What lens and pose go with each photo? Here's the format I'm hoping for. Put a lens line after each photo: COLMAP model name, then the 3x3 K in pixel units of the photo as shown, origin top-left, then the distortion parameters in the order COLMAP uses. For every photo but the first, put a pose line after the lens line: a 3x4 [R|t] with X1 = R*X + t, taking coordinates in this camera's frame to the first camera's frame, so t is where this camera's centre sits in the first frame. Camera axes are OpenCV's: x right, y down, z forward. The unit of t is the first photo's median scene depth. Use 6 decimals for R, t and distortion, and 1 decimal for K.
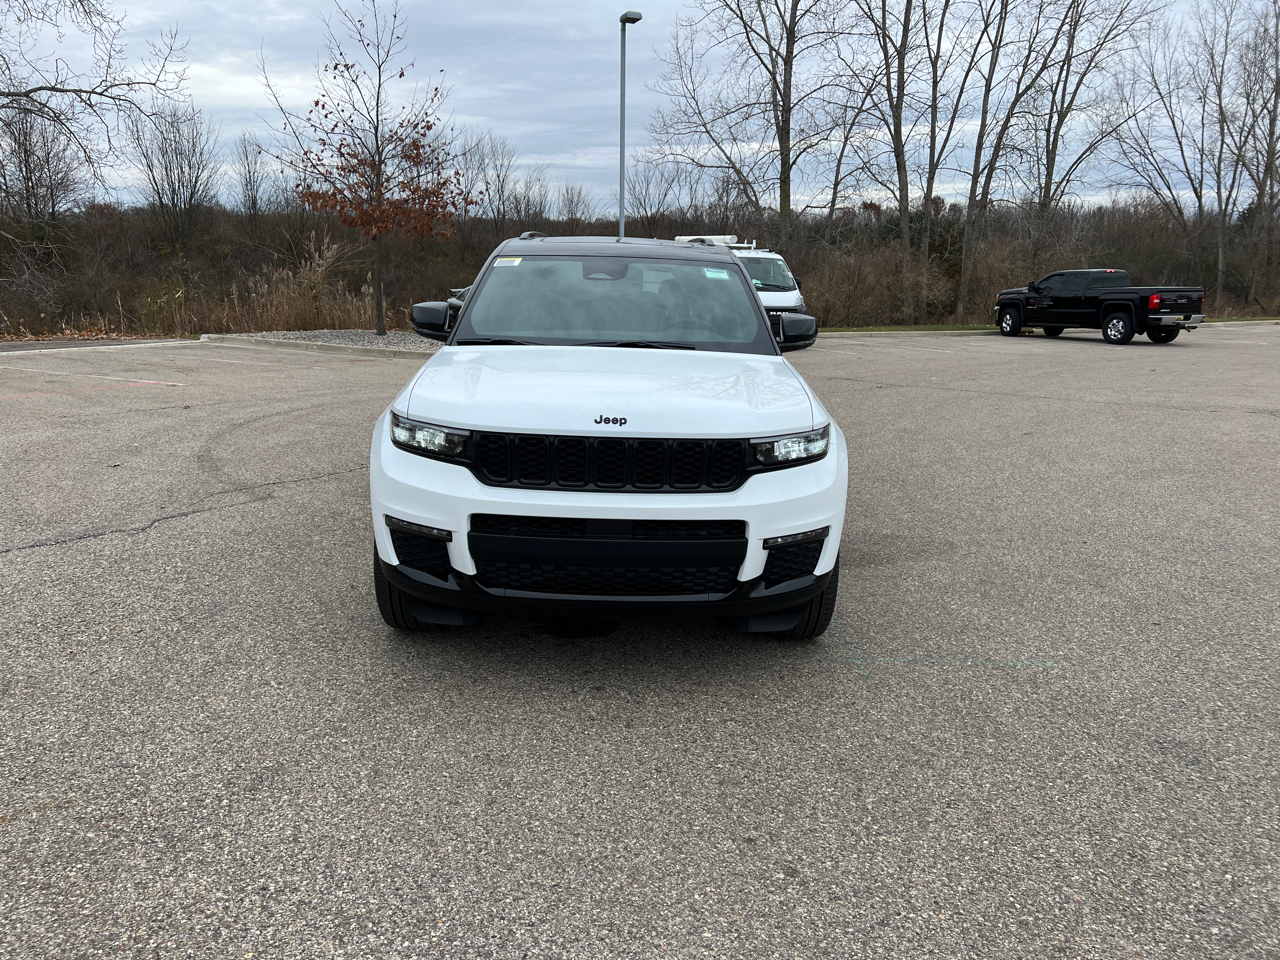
lens RADIAL K [[967.3, 0, 638.3], [0, 967.3, 485.7], [0, 0, 1]] dist [0.070611, -0.073065]
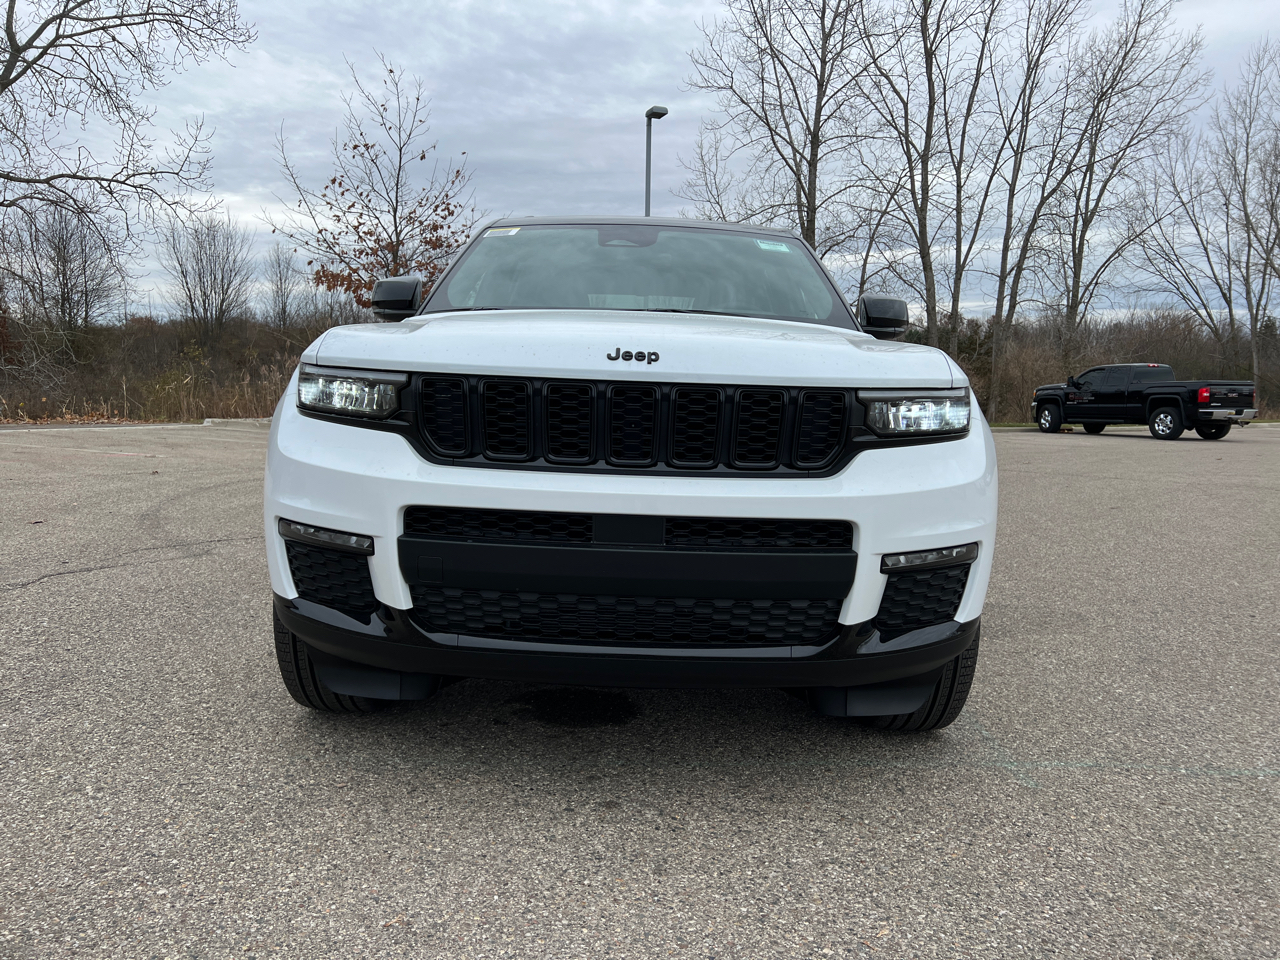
lens RADIAL K [[971.0, 0, 641.9], [0, 971.0, 477.3], [0, 0, 1]] dist [0.042029, -0.036093]
pose [[0.999802, 0.005620, -0.019090, -0.001786], [-0.007898, 0.992566, -0.121454, 0.014057], [0.018265, 0.121581, 0.992413, 0.064986]]
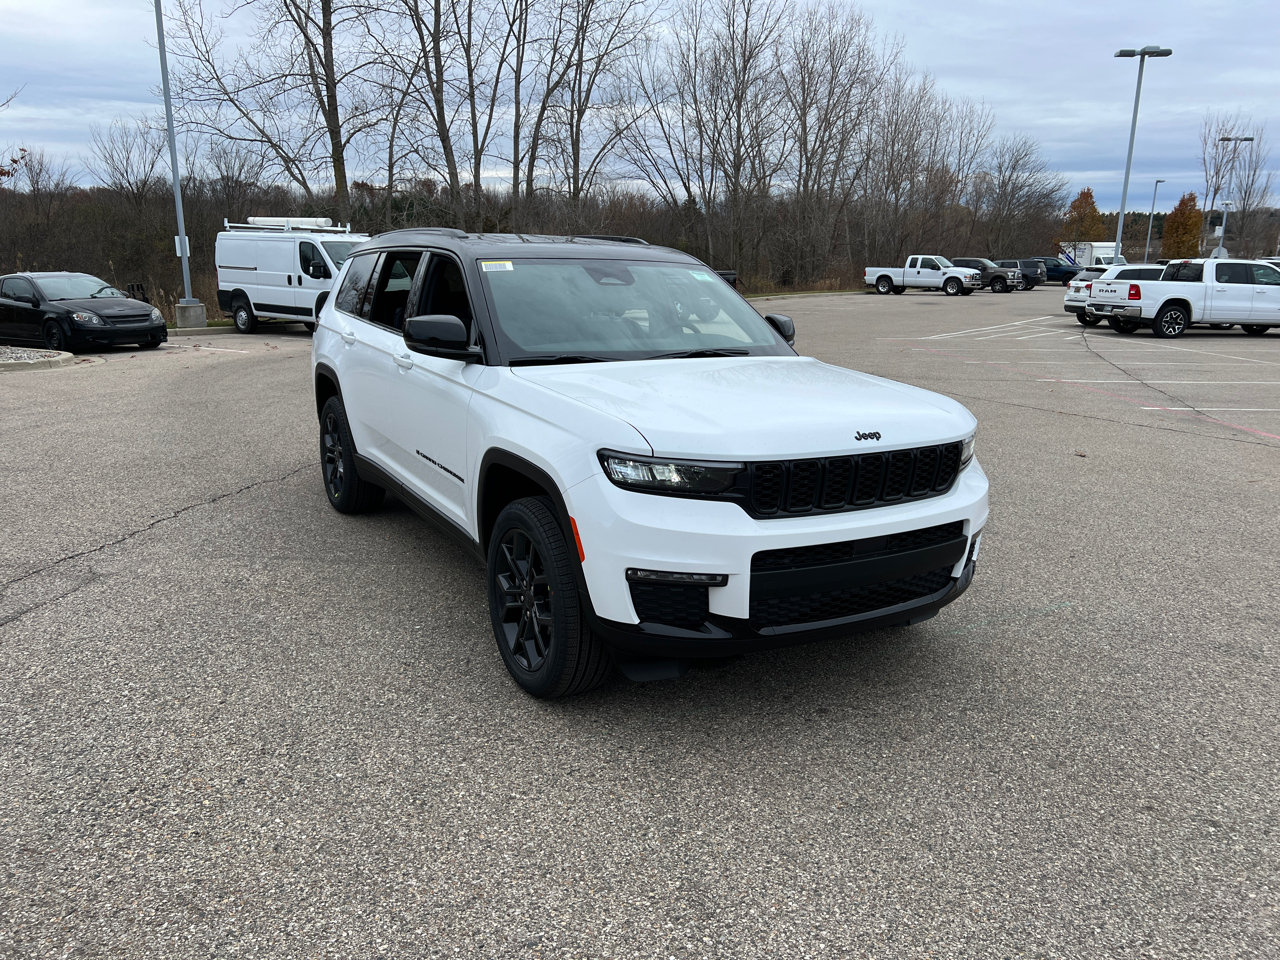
lens RADIAL K [[969.7, 0, 659.0], [0, 969.7, 477.0], [0, 0, 1]] dist [0.028543, -0.002724]
pose [[0.868797, -0.116298, 0.481318, -0.113955], [0.111078, 0.993029, 0.039440, -0.014626], [-0.482549, 0.019198, 0.875658, 0.040189]]
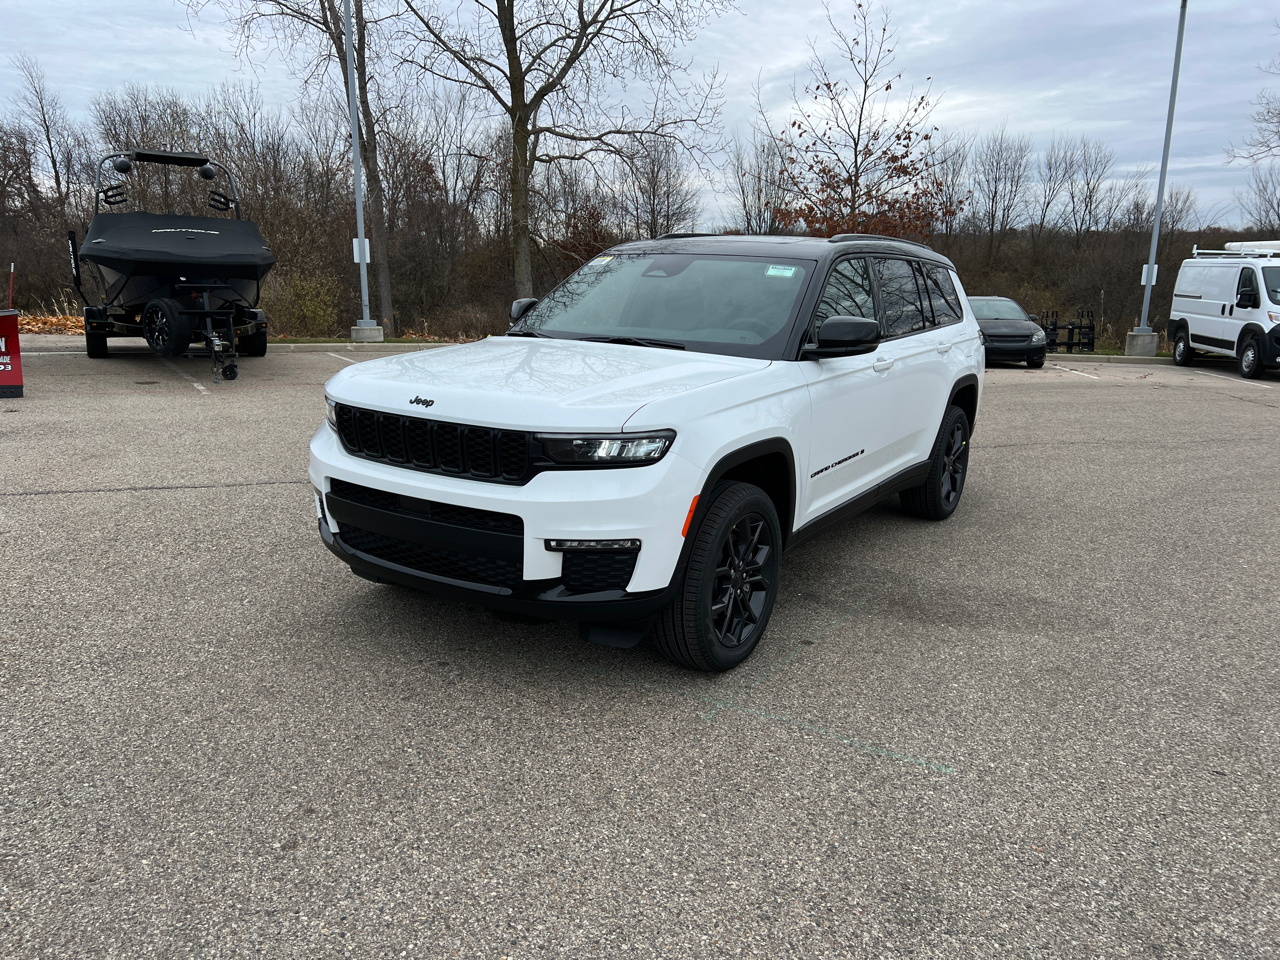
lens RADIAL K [[967.3, 0, 638.3], [0, 967.3, 485.7], [0, 0, 1]] dist [0.070611, -0.073065]
pose [[0.830954, 0.118978, -0.543470, 0.122298], [-0.128462, 0.991500, 0.020646, -0.004888], [0.541307, 0.052659, 0.839174, 0.042656]]
